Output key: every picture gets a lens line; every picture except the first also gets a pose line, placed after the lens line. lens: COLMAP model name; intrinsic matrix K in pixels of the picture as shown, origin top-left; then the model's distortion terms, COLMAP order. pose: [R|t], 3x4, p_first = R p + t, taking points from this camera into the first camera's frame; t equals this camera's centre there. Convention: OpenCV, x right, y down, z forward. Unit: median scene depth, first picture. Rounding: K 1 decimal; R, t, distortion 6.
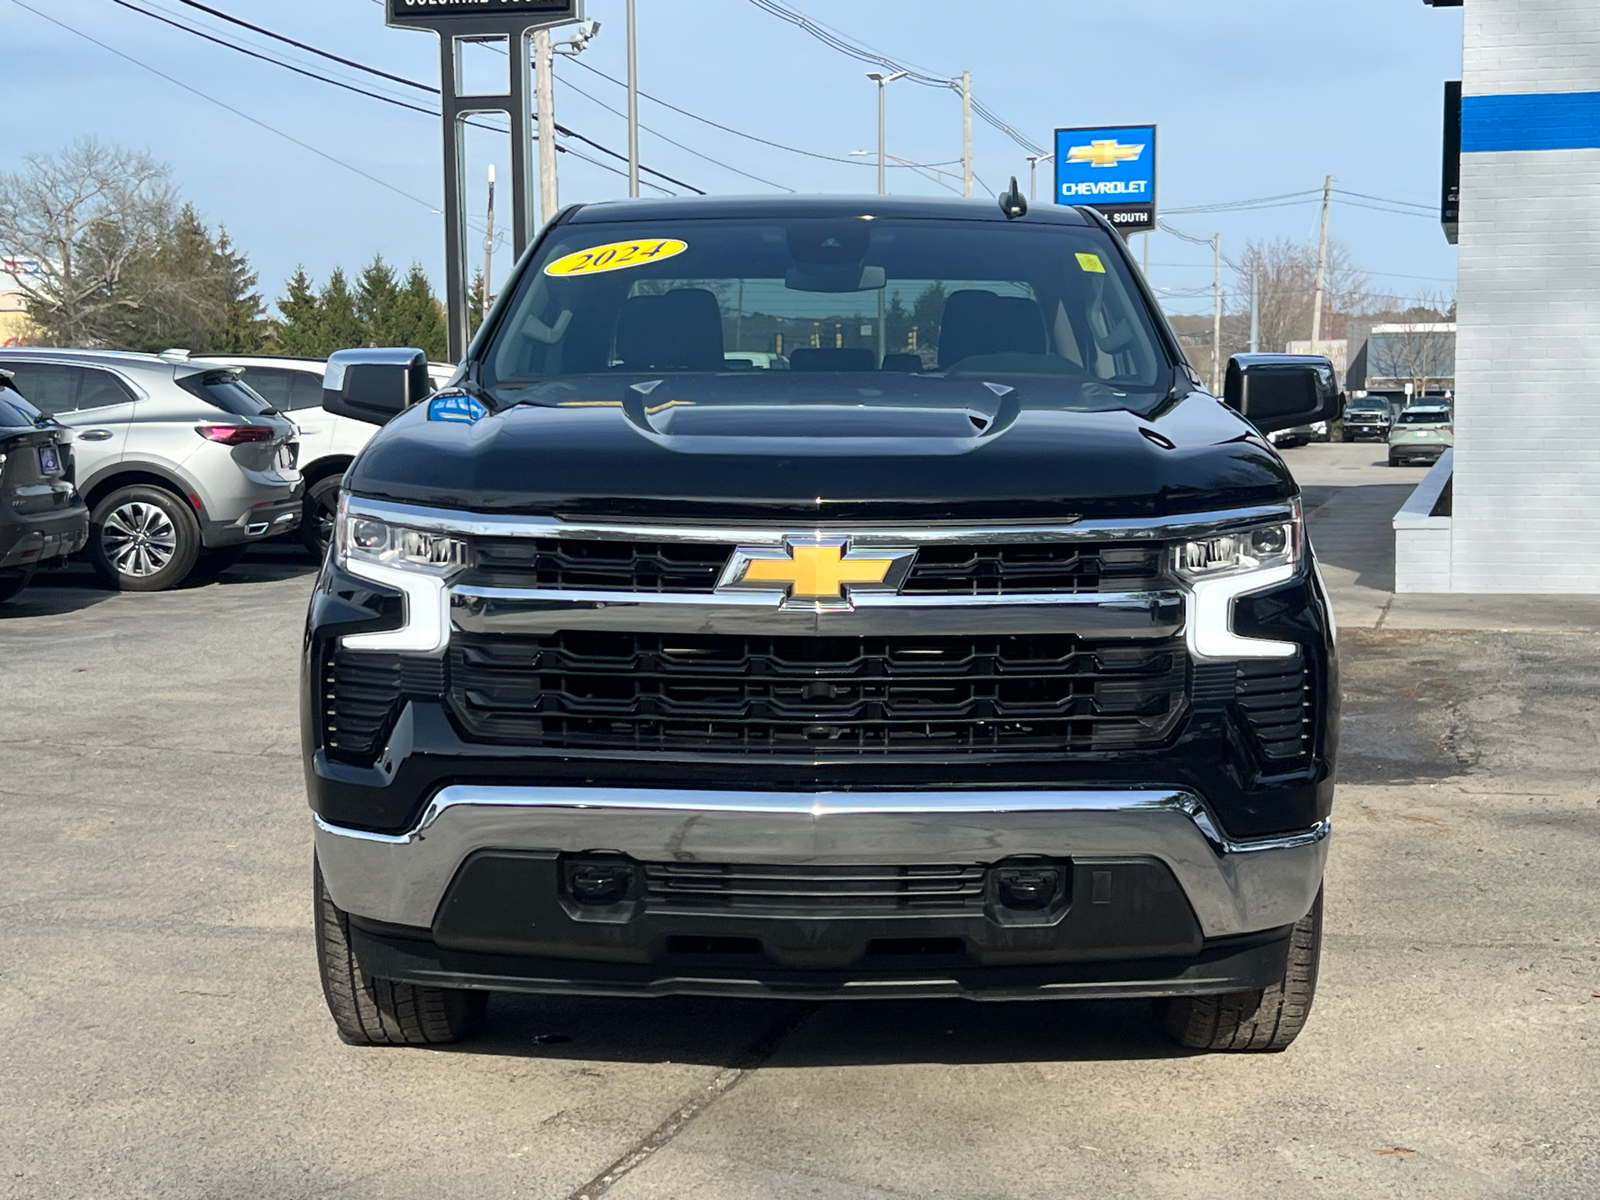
lens RADIAL K [[2520.3, 0, 809.7], [0, 2520.3, 643.8], [0, 0, 1]] dist [0.190168, -0.729735]
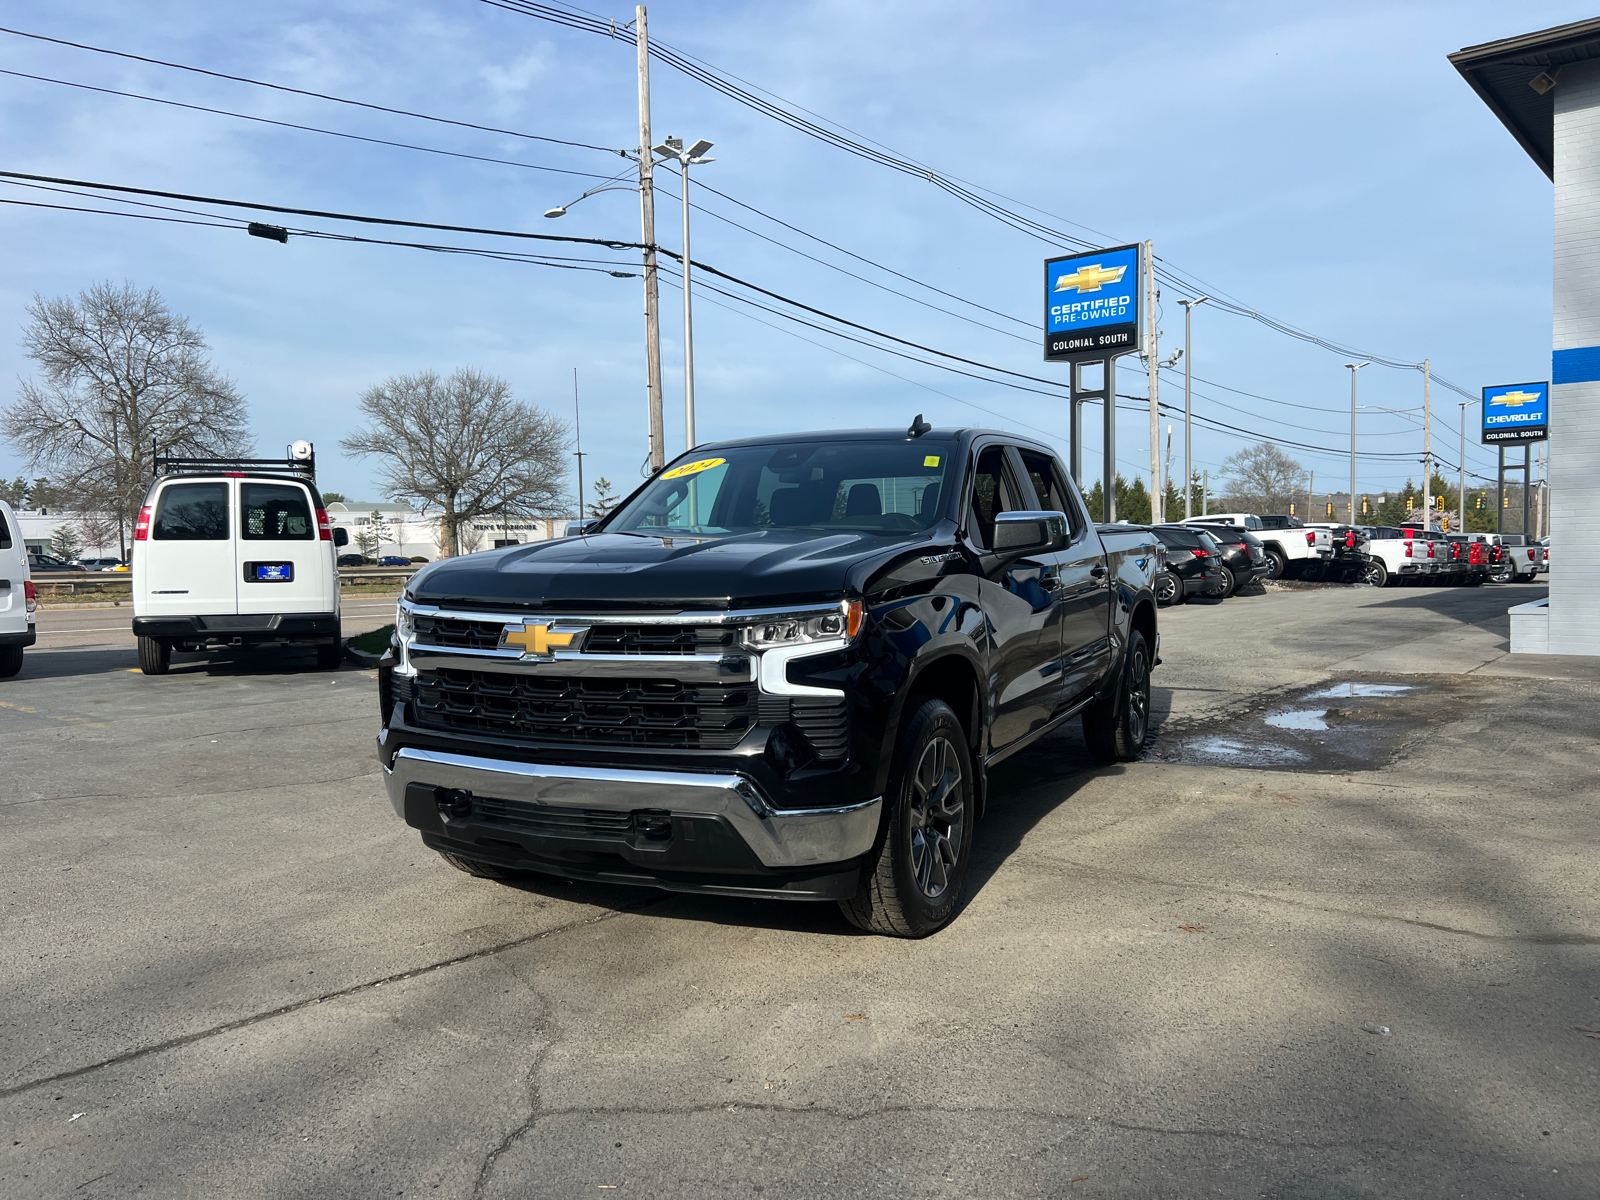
lens RADIAL K [[1210.5, 0, 789.6], [0, 1210.5, 609.6], [0, 0, 1]] dist [0.049882, -0.057781]
pose [[0.902379, 0.010891, -0.430805, 0.459707], [-0.028711, 0.998979, -0.034886, -0.021412], [0.429986, 0.043849, 0.901770, 0.263673]]
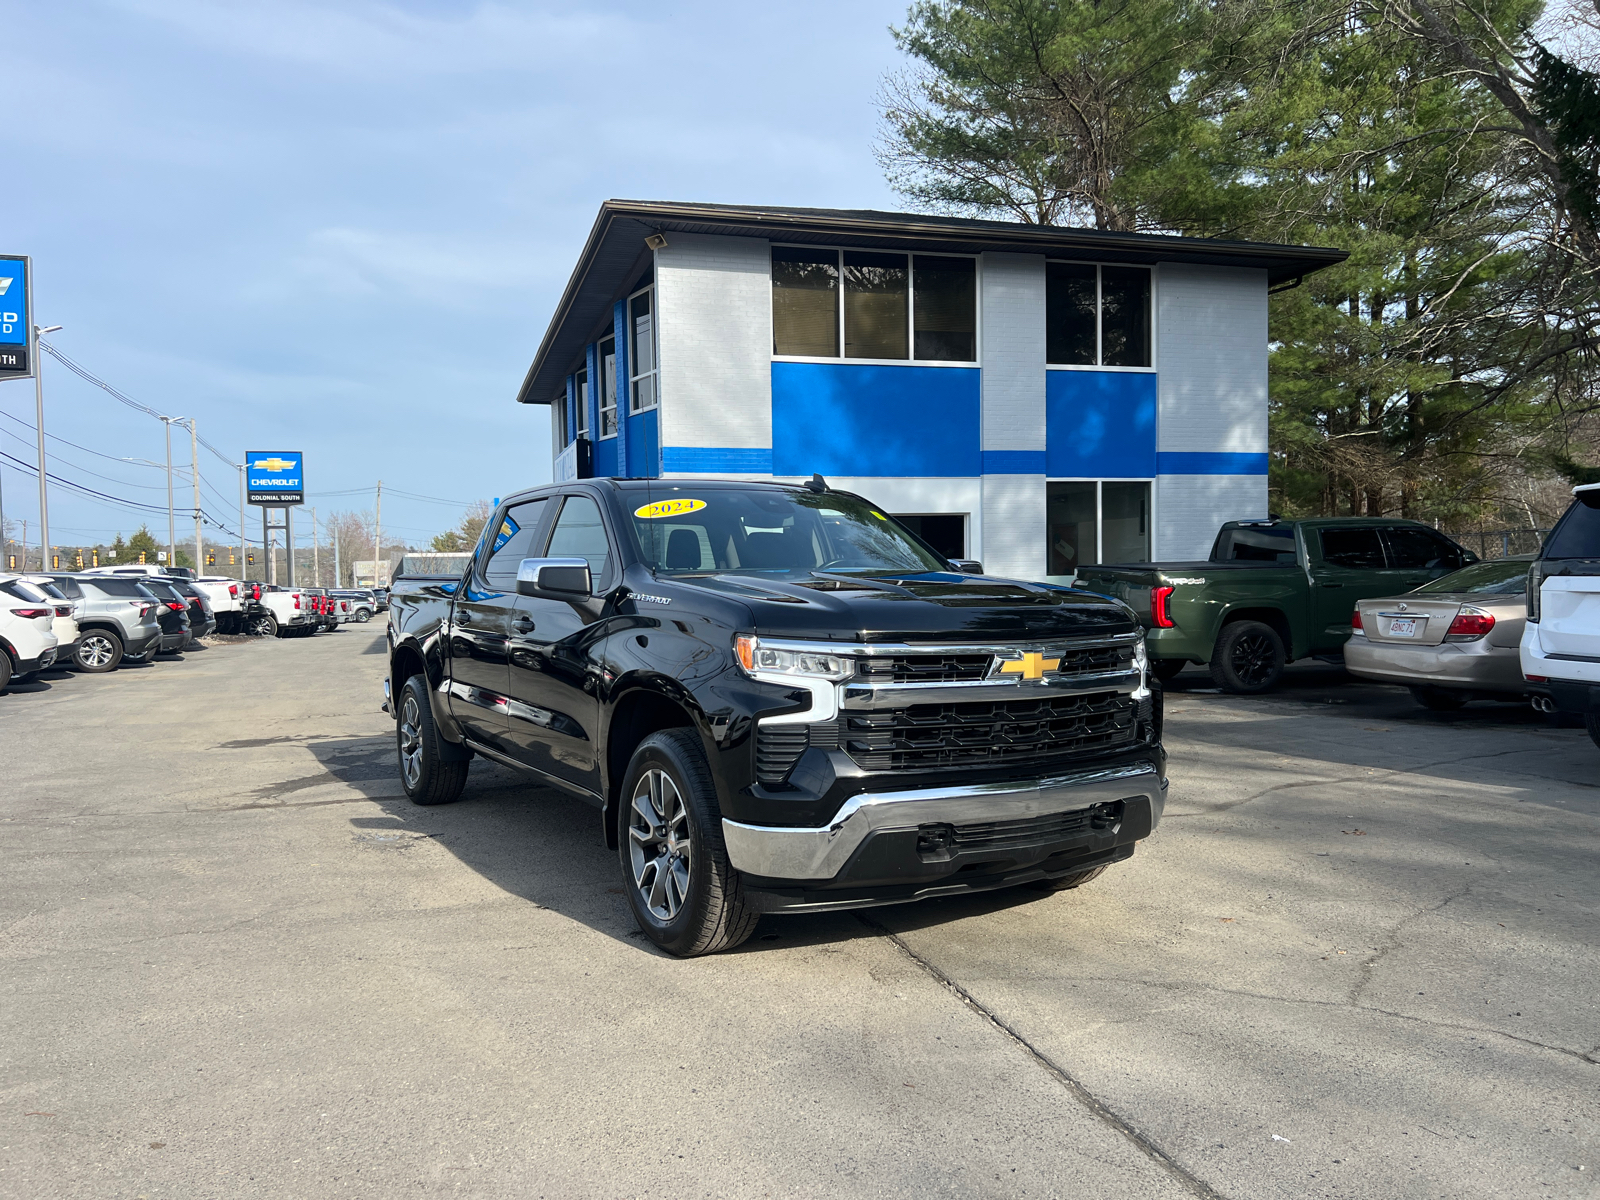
lens RADIAL K [[1207.4, 0, 793.4], [0, 1207.4, 603.5], [0, 0, 1]] dist [0.052428, -0.061710]
pose [[0.851718, -0.021205, 0.523572, -0.559958], [0.064942, 0.995749, -0.065314, -0.023877], [-0.519961, 0.089631, 0.849474, 0.253180]]
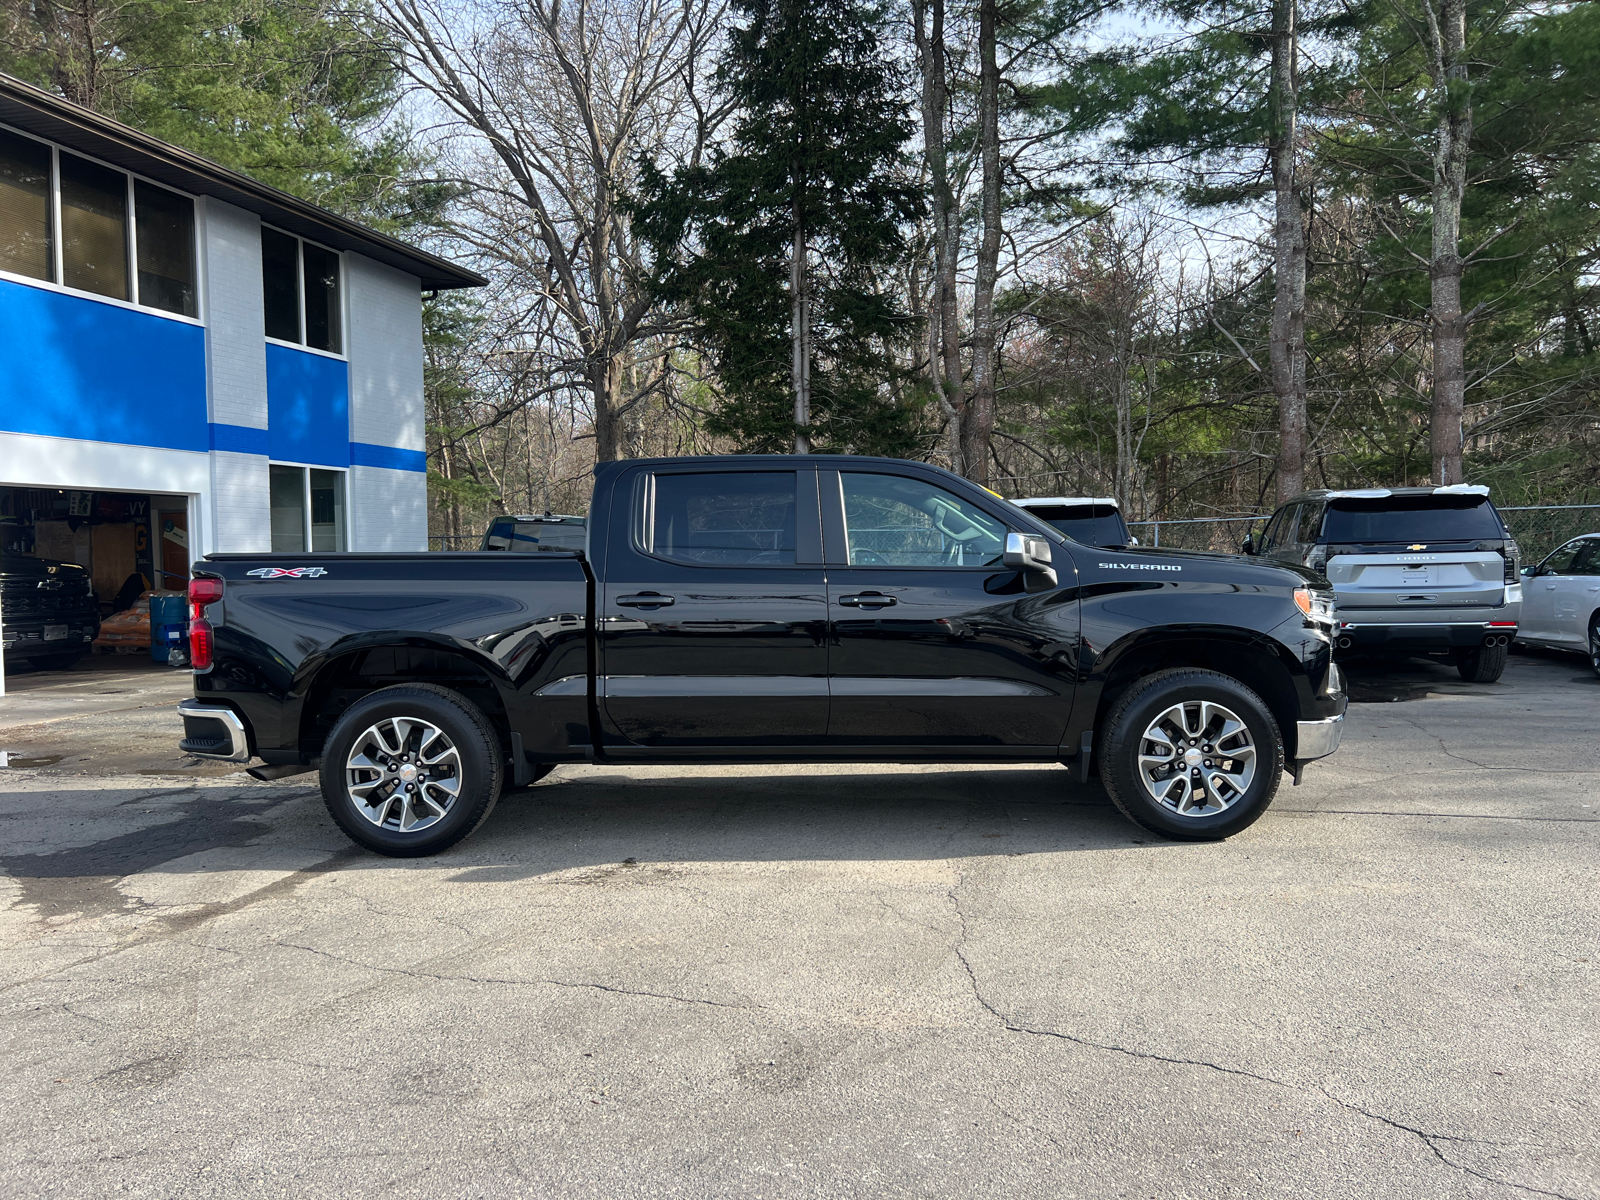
lens RADIAL K [[1207.4, 0, 793.4], [0, 1207.4, 603.5], [0, 0, 1]] dist [0.052428, -0.061710]
pose [[-0.032281, -0.035139, 0.998861, -1.335242], [0.114598, 0.992661, 0.038625, -0.147703], [-0.992887, 0.115715, -0.028018, 1.503392]]
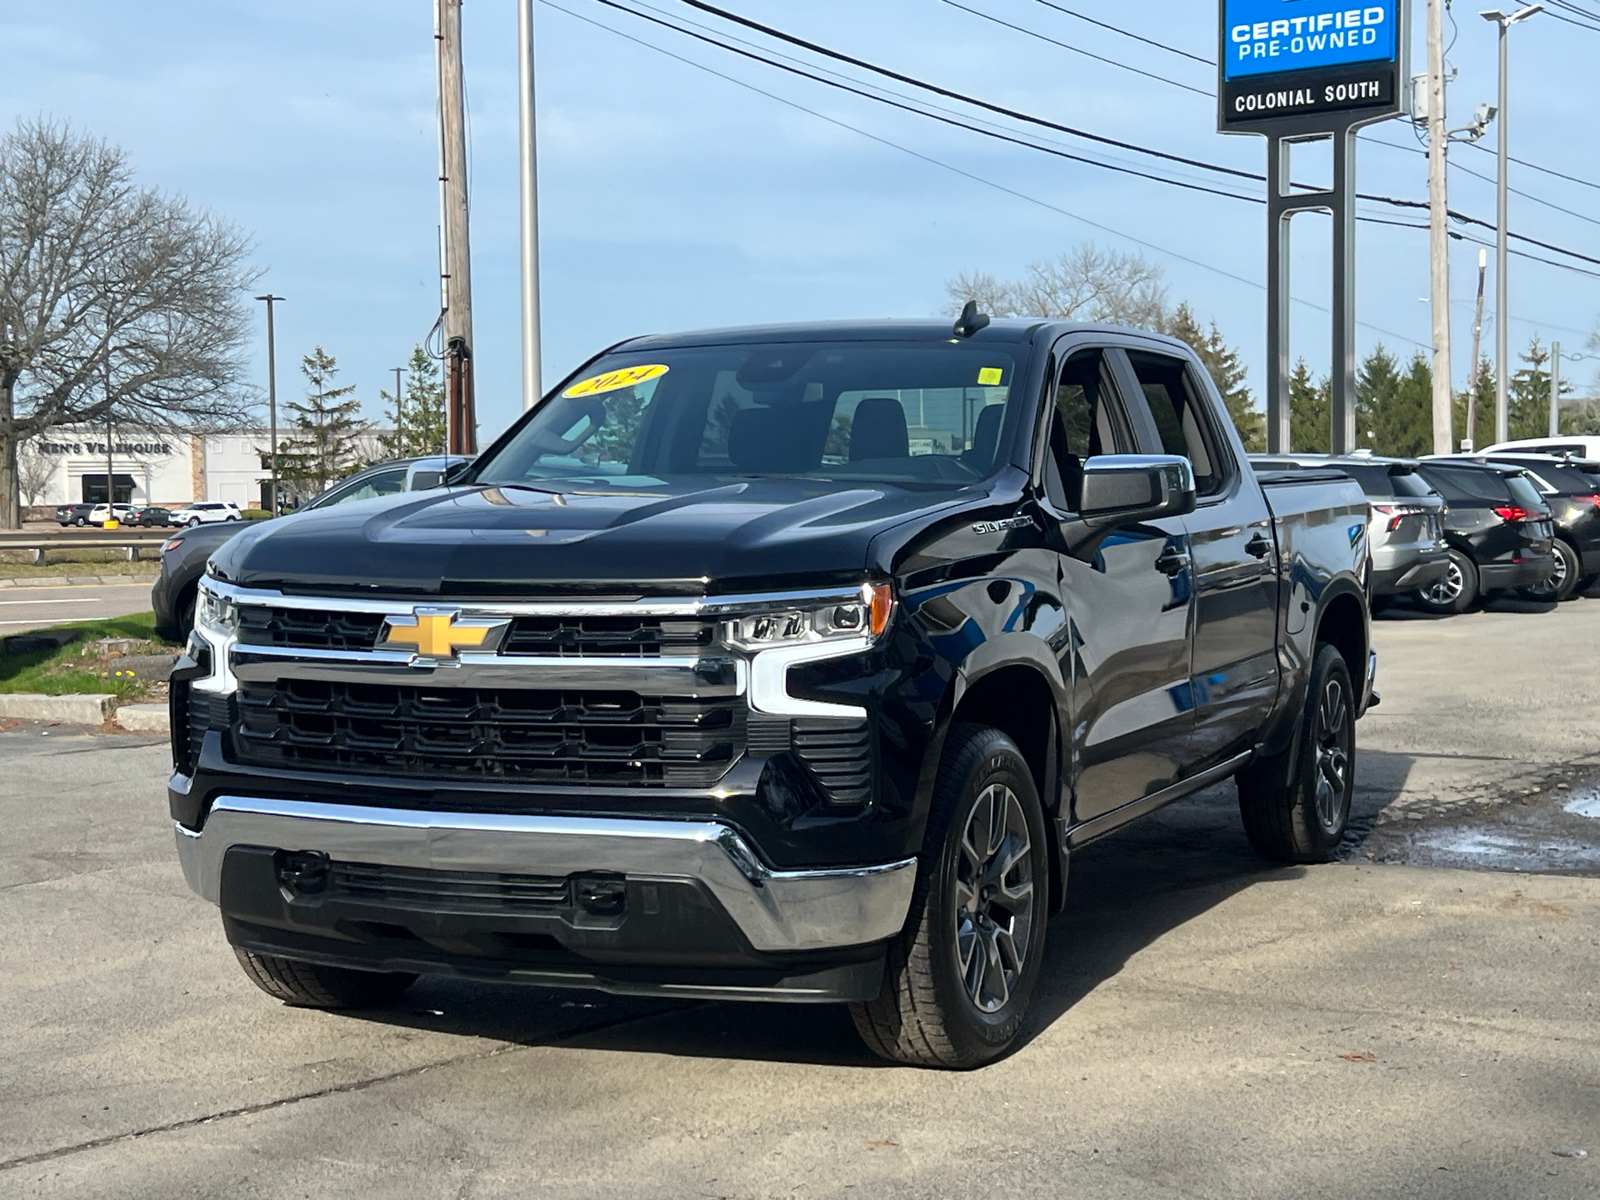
lens RADIAL K [[2521.0, 0, 775.1], [0, 2521.0, 639.2], [0, 0, 1]] dist [0.158219, -0.453770]
pose [[0.914895, 0.017532, -0.403310, 0.580455], [-0.032500, 0.999012, -0.030299, 0.005078], [0.402380, 0.040828, 0.914562, -0.079129]]
